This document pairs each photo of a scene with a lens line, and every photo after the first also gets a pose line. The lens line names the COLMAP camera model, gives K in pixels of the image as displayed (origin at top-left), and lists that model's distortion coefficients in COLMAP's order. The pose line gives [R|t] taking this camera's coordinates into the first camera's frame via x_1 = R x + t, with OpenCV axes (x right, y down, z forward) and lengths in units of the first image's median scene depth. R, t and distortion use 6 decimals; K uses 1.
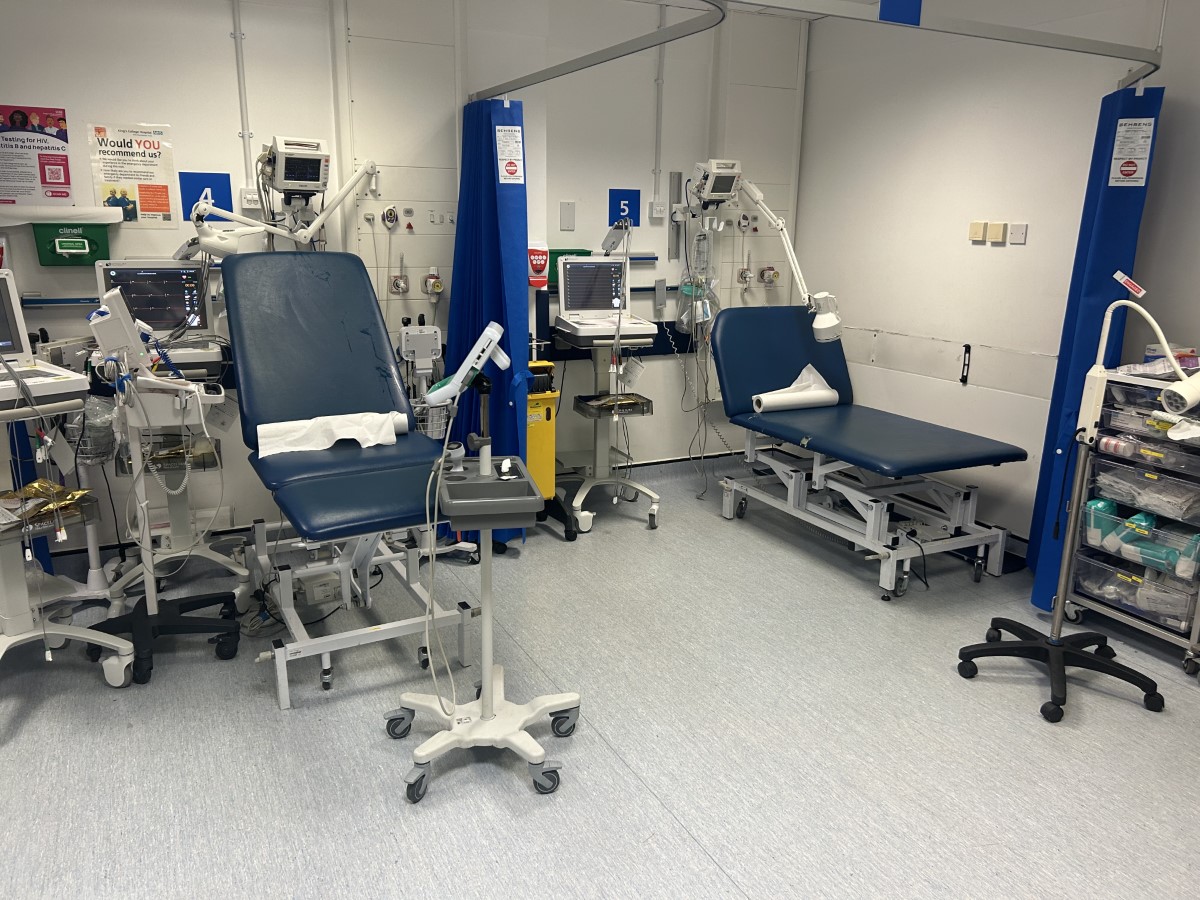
lens RADIAL K [[892.9, 0, 600.0], [0, 892.9, 450.0], [0, 0, 1]] dist [0.043623, -0.075119]
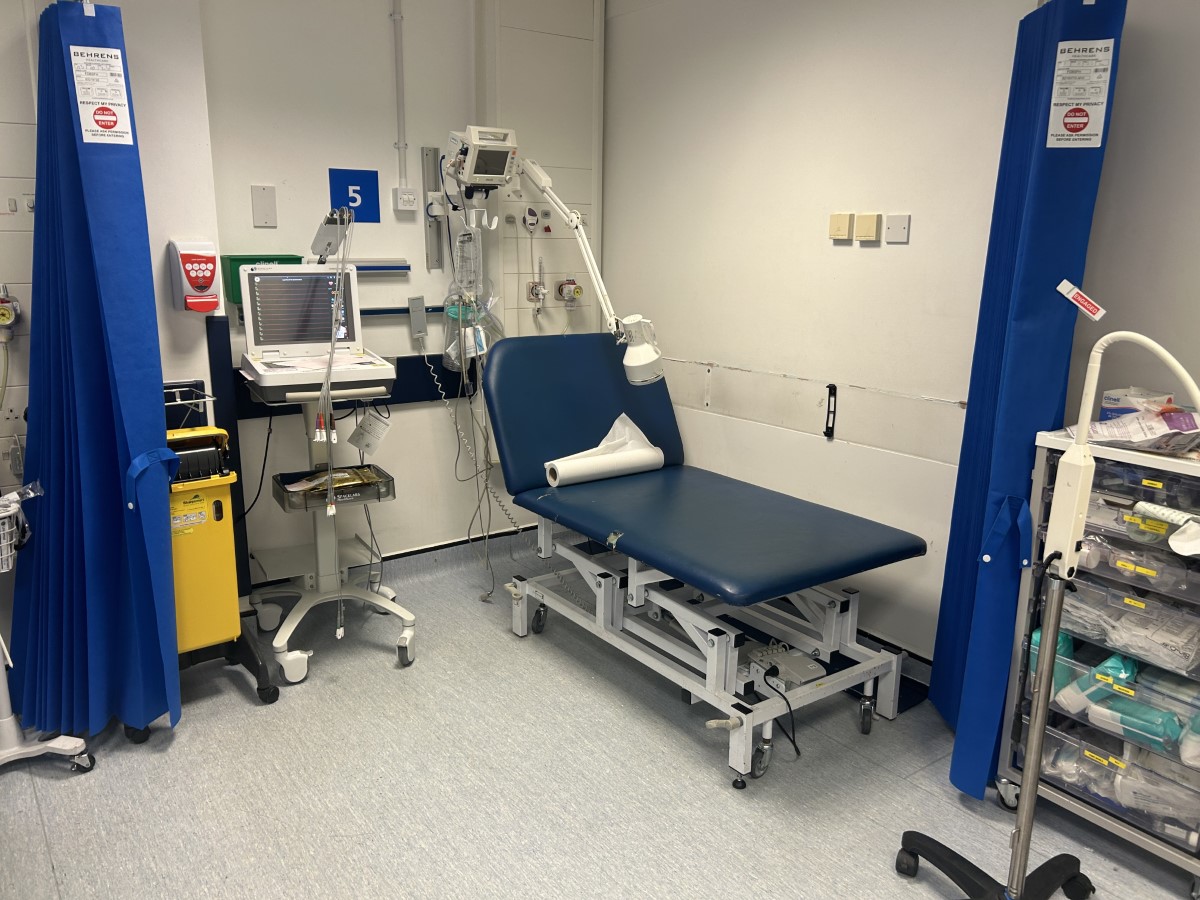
lens RADIAL K [[892.9, 0, 600.0], [0, 892.9, 450.0], [0, 0, 1]] dist [0.043623, -0.075119]
pose [[0.986003, -0.038639, 0.162190, 0.121239], [0.041262, 0.999066, -0.012832, -0.072020], [-0.161543, 0.019345, 0.986676, 0.364666]]
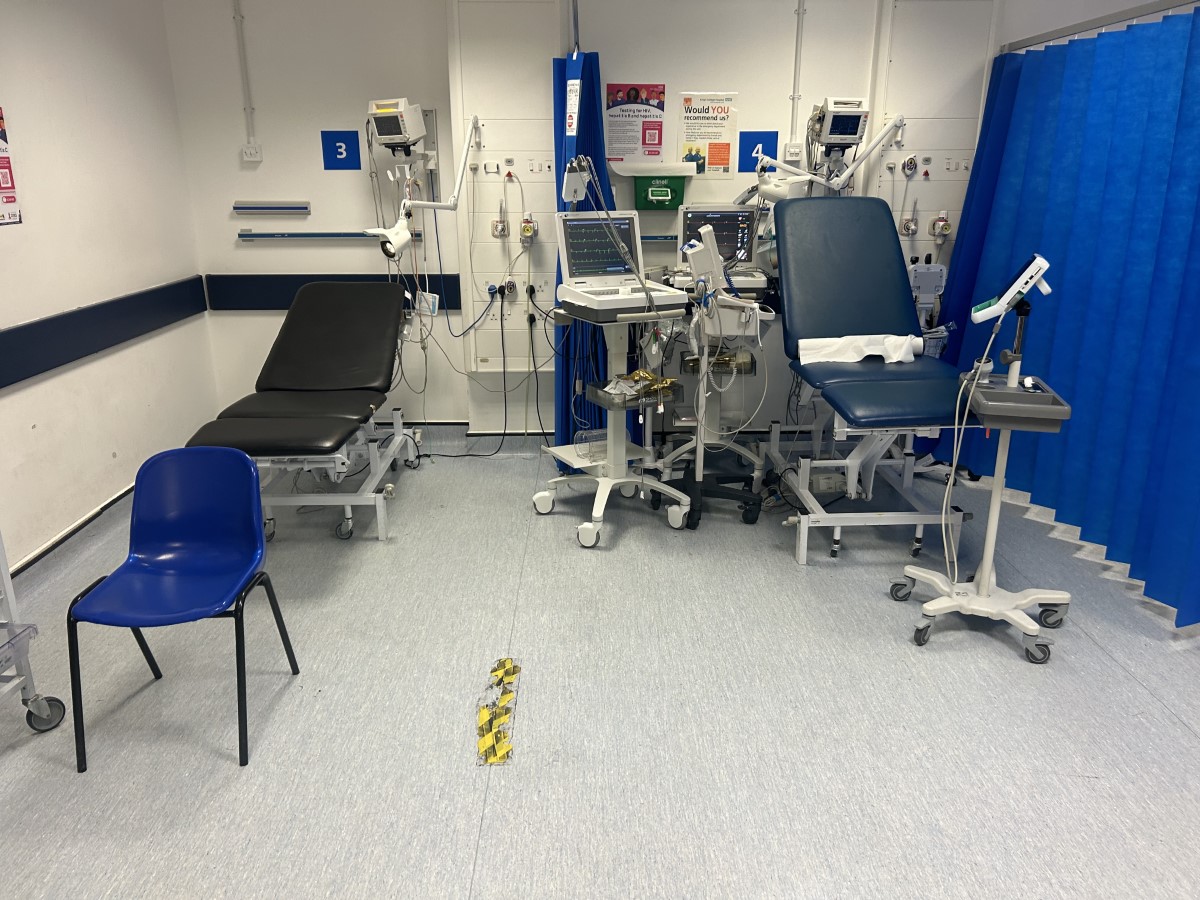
lens RADIAL K [[892.9, 0, 600.0], [0, 892.9, 450.0], [0, 0, 1]] dist [0.043623, -0.075119]
pose [[0.894782, 0.116401, -0.431065, -0.063861], [-0.092793, 0.992821, 0.075477, 0.046959], [0.436756, -0.027536, 0.899159, -0.196280]]
